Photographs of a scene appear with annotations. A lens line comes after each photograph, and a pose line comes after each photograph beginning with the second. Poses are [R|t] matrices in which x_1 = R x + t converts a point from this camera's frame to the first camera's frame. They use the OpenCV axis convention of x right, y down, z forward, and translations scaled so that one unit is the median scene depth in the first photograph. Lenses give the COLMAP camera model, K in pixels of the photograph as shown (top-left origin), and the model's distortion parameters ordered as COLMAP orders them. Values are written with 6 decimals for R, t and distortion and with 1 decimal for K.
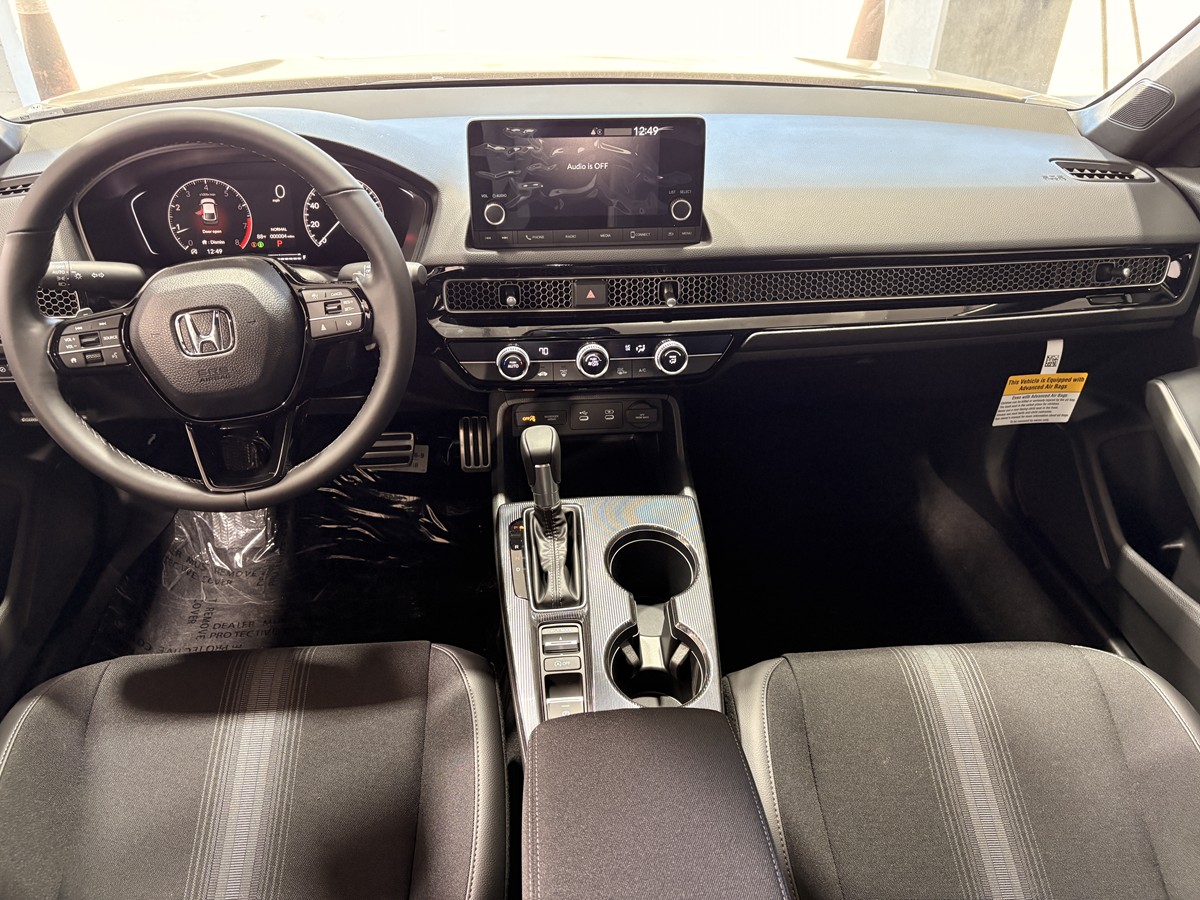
lens RADIAL K [[896.9, 0, 600.0], [0, 896.9, 450.0], [0, 0, 1]] dist [0.010090, -0.002215]
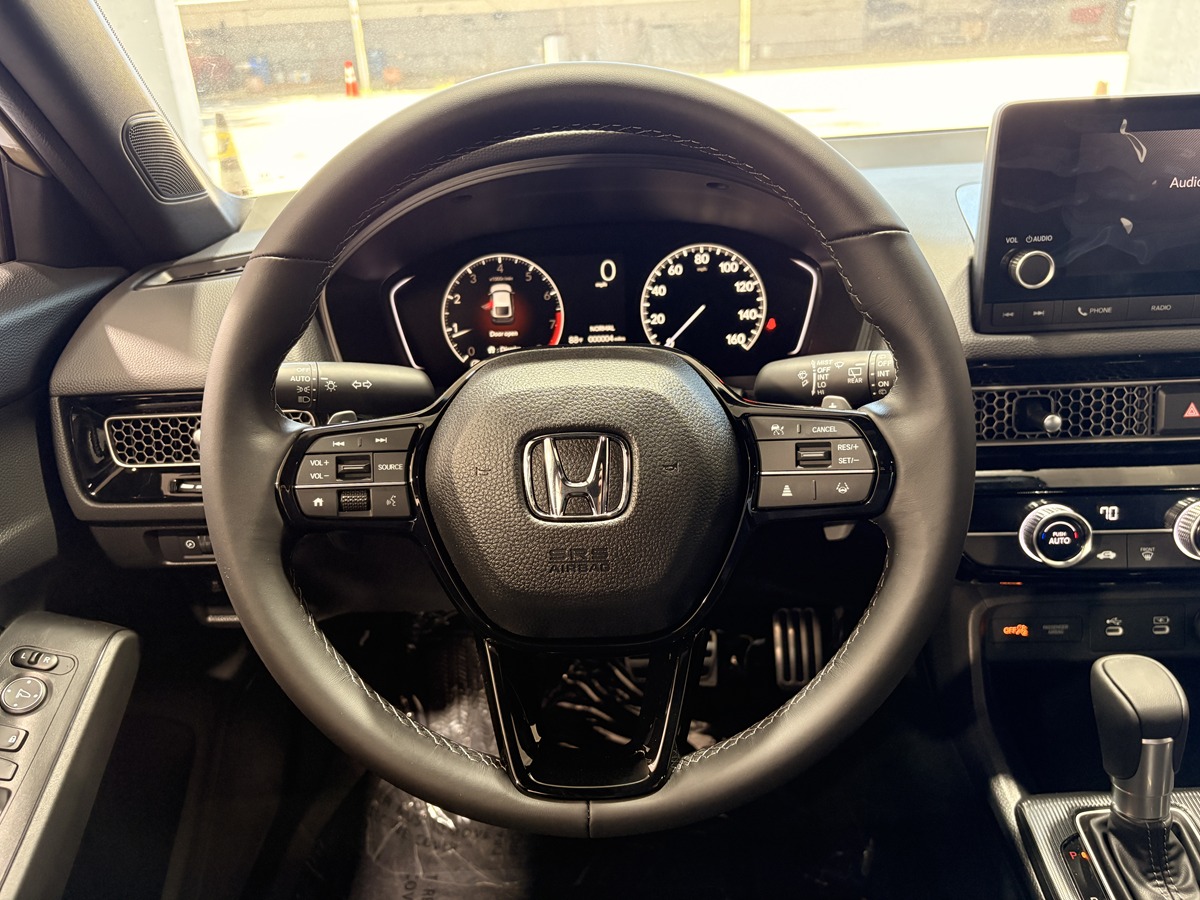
lens RADIAL K [[917.6, 0, 604.6], [0, 917.6, 468.9], [0, 0, 1]] dist [0.039505, -0.005208]
pose [[0.988850, -0.009301, -0.148623, -0.261445], [-0.015302, 0.986417, -0.163543, -0.037668], [0.148125, 0.163994, 0.975277, 0.375415]]
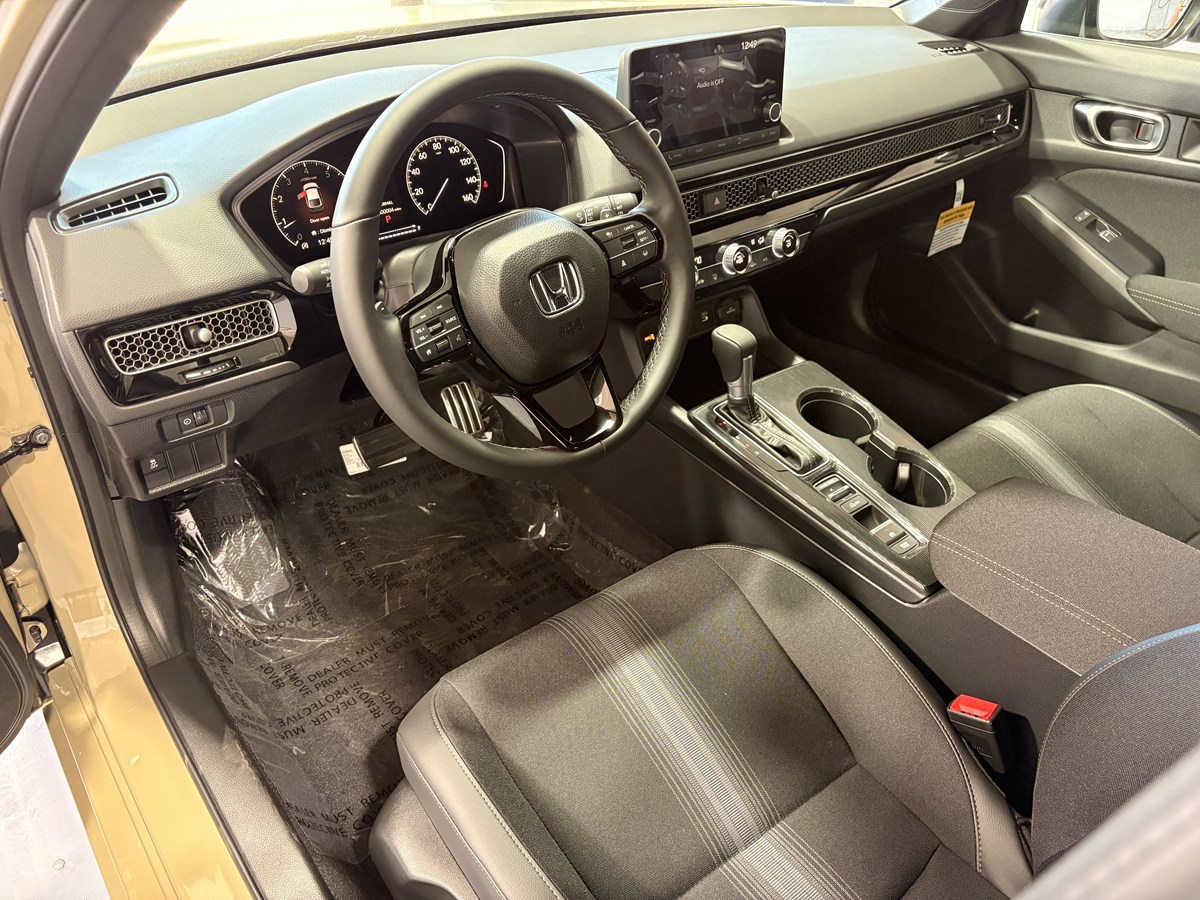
lens RADIAL K [[906.3, 0, 600.0], [0, 906.3, 450.0], [0, 0, 1]] dist [-0.004438, -0.001572]
pose [[0.841250, -0.305944, 0.445754, -0.671775], [0.289825, 0.951204, 0.105888, -0.039928], [-0.456399, 0.040113, 0.888870, 0.082801]]
